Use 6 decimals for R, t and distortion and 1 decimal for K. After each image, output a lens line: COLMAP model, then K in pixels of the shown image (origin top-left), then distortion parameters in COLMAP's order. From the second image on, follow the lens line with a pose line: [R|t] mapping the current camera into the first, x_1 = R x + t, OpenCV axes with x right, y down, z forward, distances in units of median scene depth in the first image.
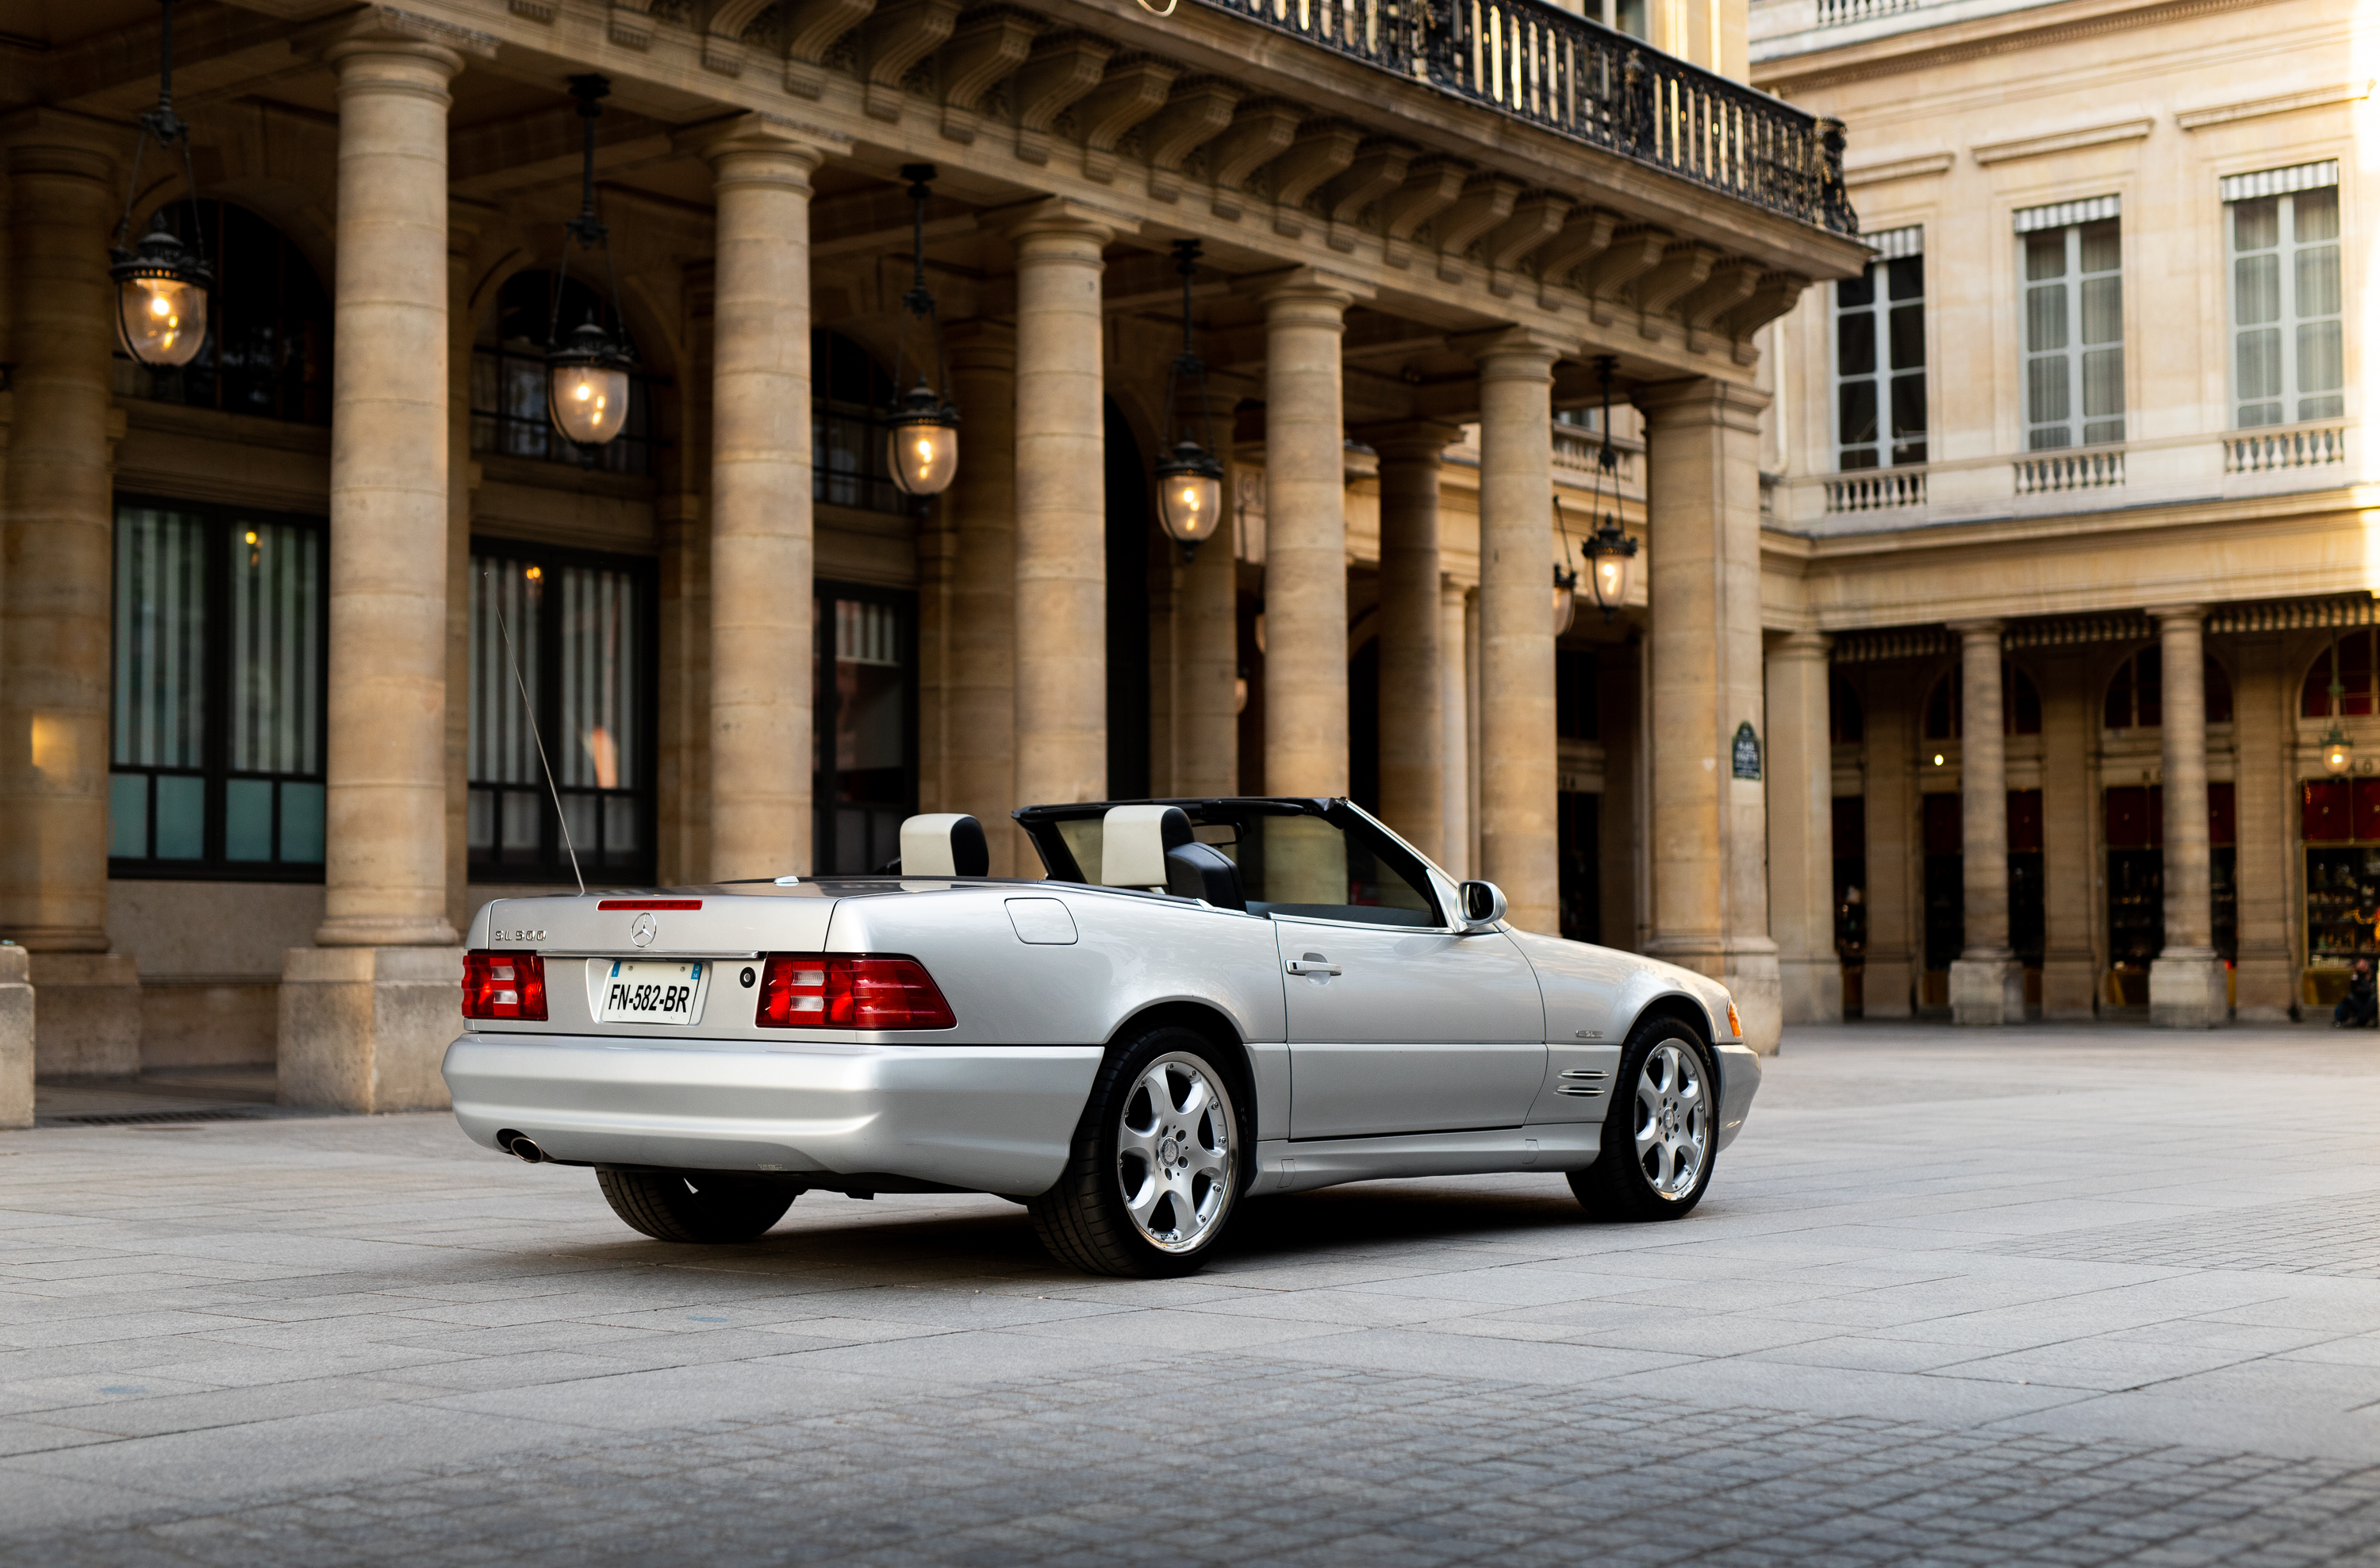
lens RADIAL K [[3347.8, 0, 1190.0], [0, 3347.8, 784.0], [0, 0, 1]] dist [0.004167, 0.002717]
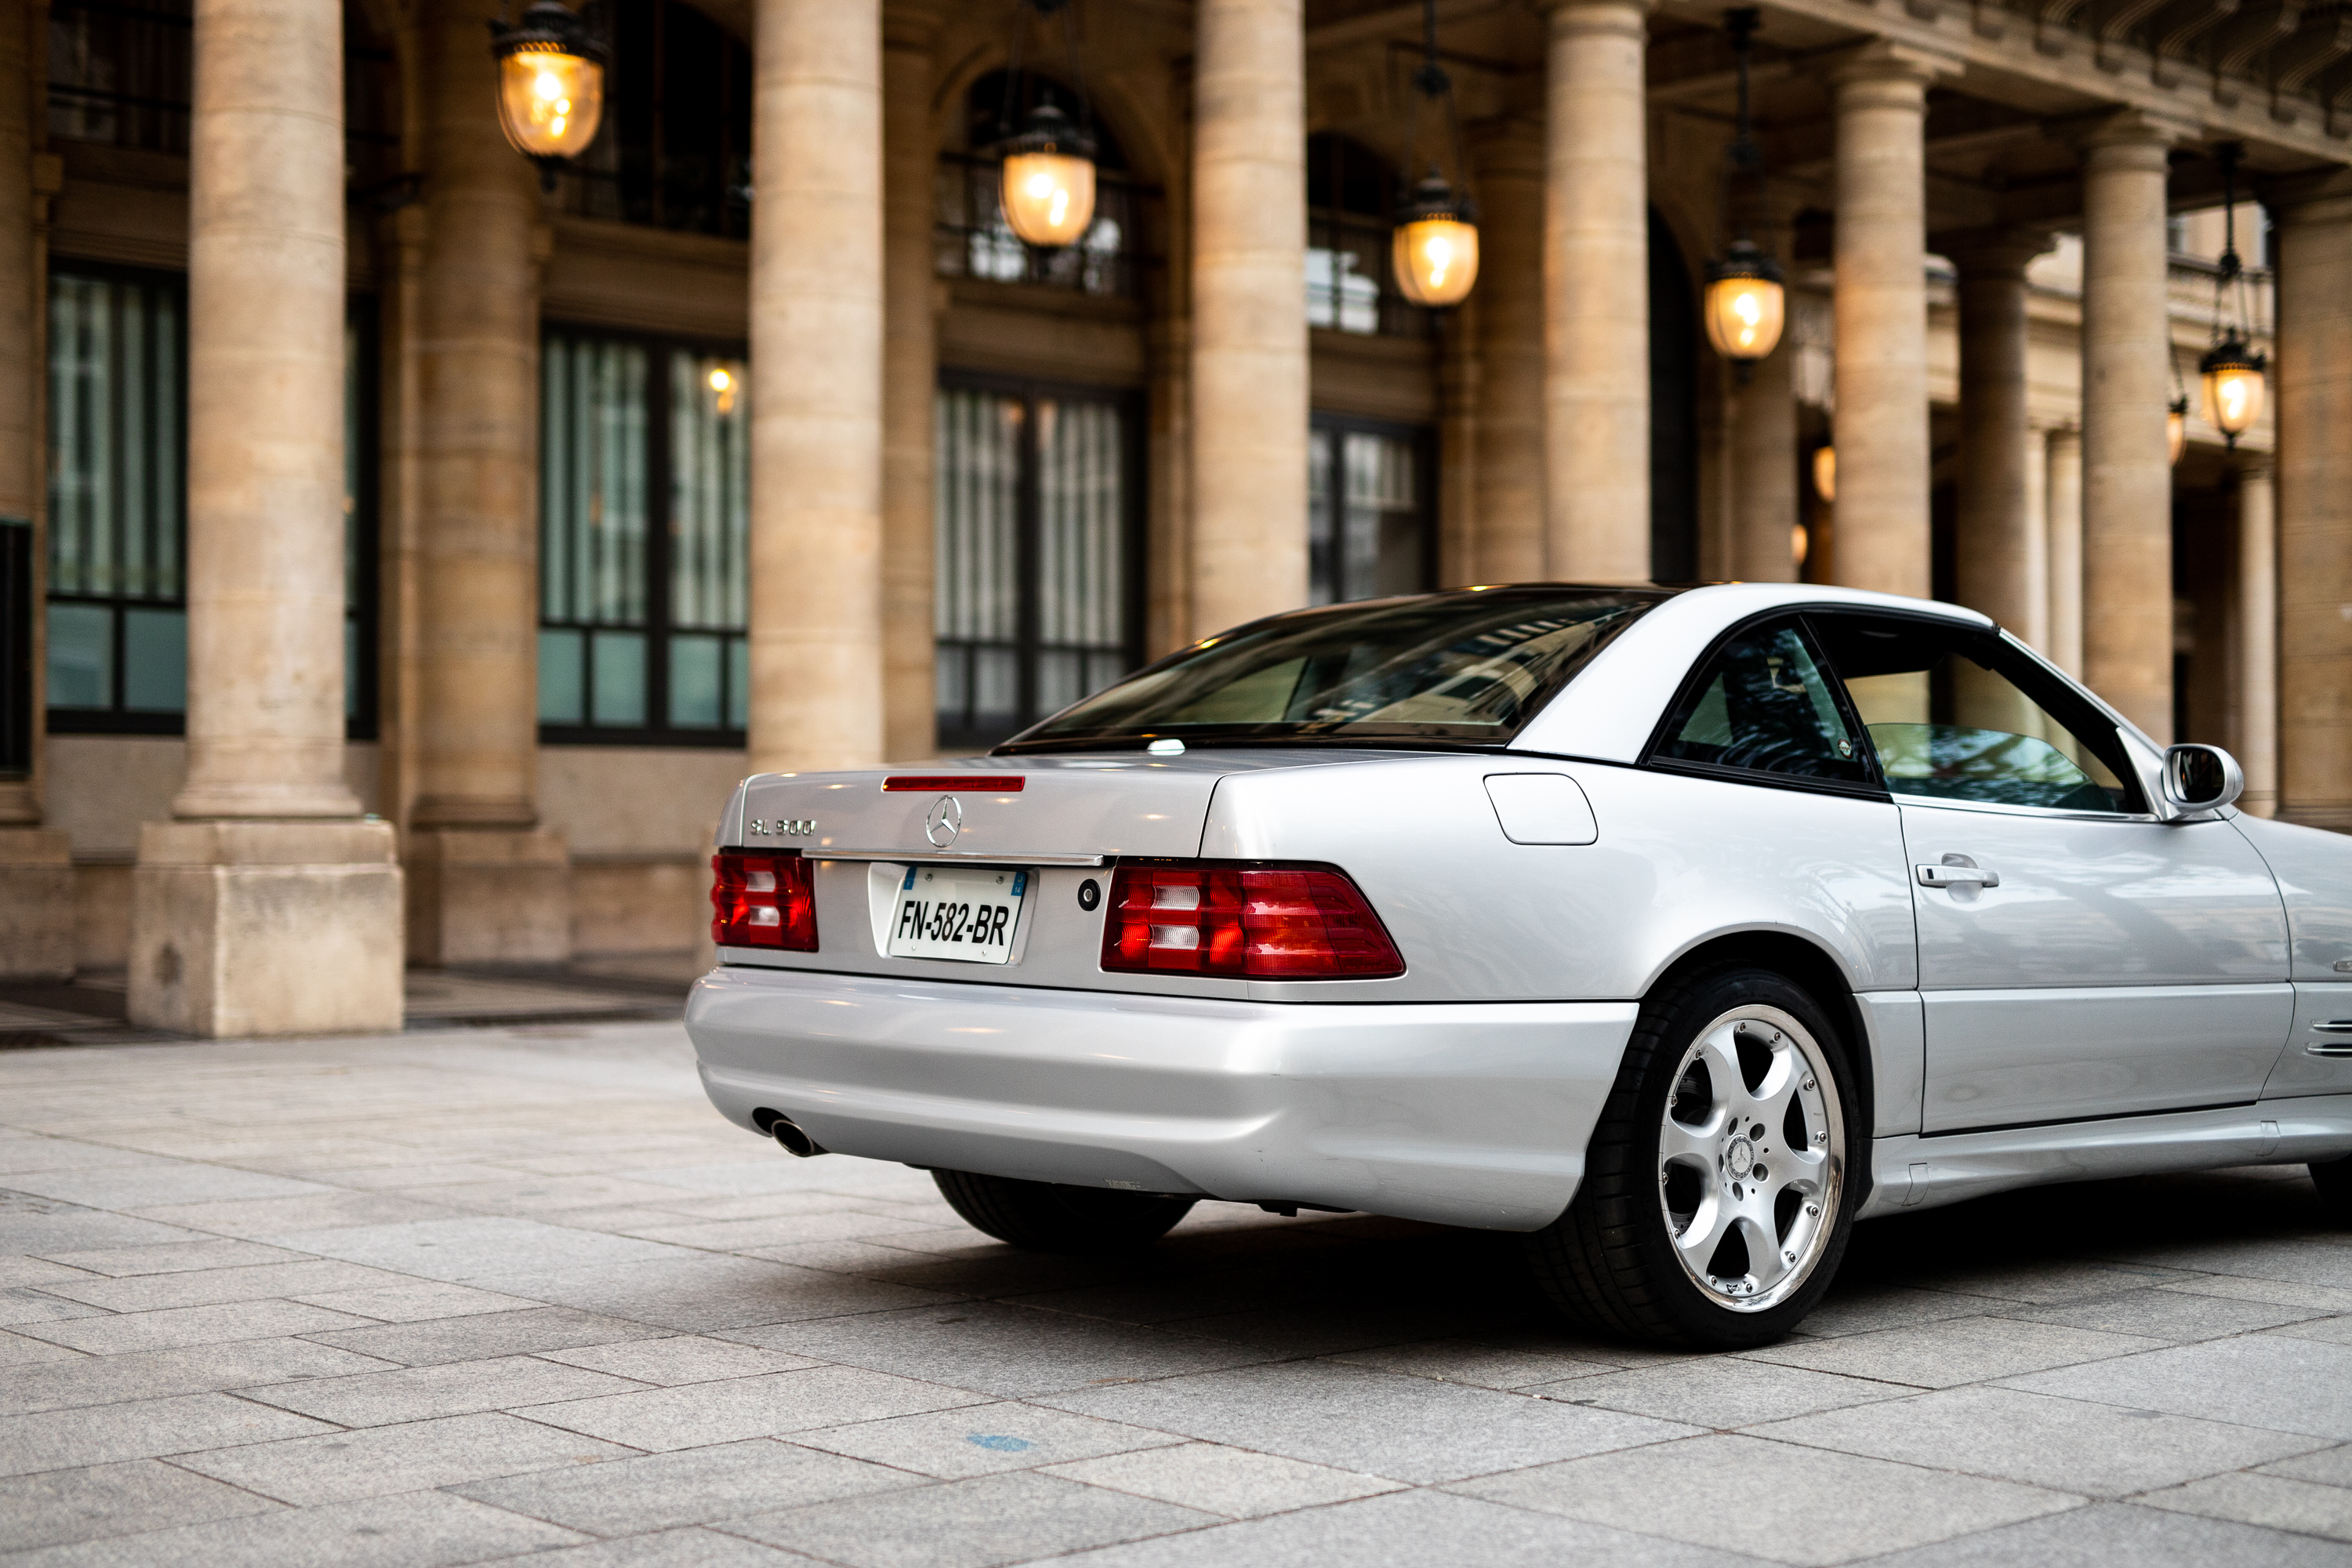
lens RADIAL K [[3262.8, 0, 1176.0], [0, 3262.8, 784.0], [0, 0, 1]] dist [-0.004571, 0.050223]
pose [[0.985576, 0.000315, -0.169234, -0.002292], [0.006504, 0.999189, 0.039740, 0.003398], [0.169109, -0.040267, 0.984774, 0.117610]]
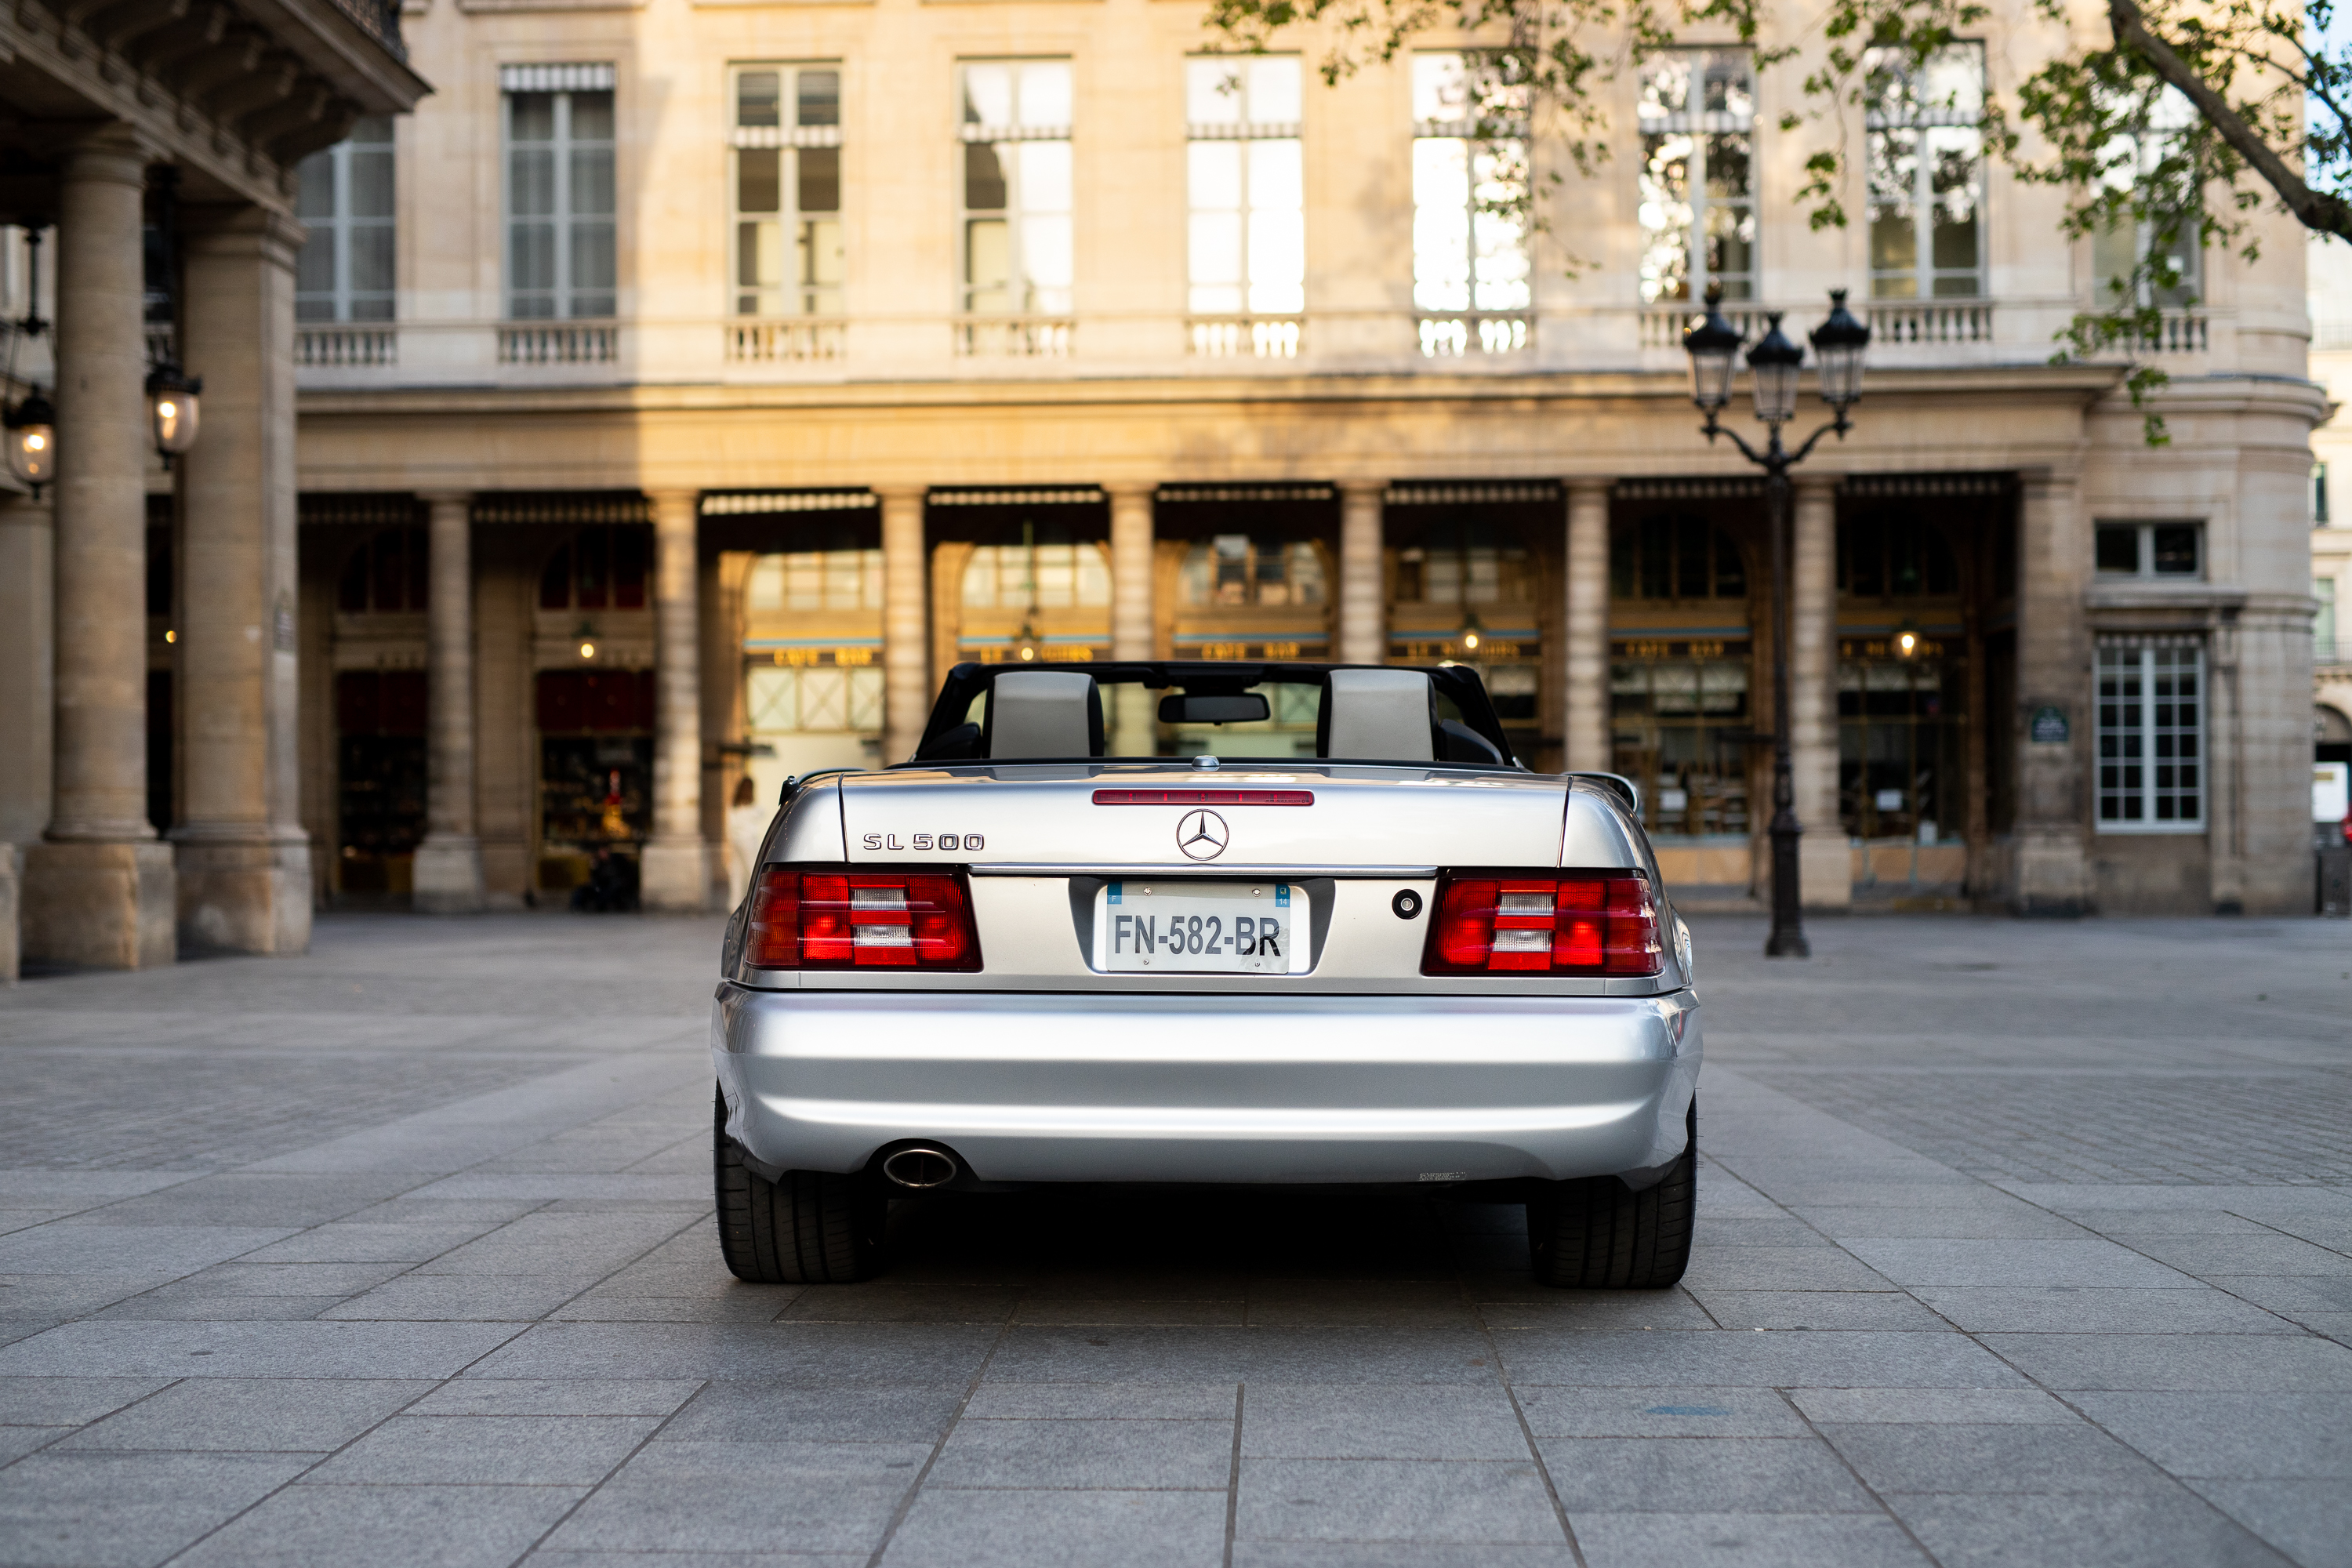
lens RADIAL K [[3262.8, 0, 1176.0], [0, 3262.8, 784.0], [0, 0, 1]] dist [-0.004571, 0.050223]
pose [[0.806254, 0.010849, 0.591469, -0.178468], [-0.031336, 0.999211, 0.024387, 0.005625], [-0.590738, -0.038196, 0.805959, 0.152240]]
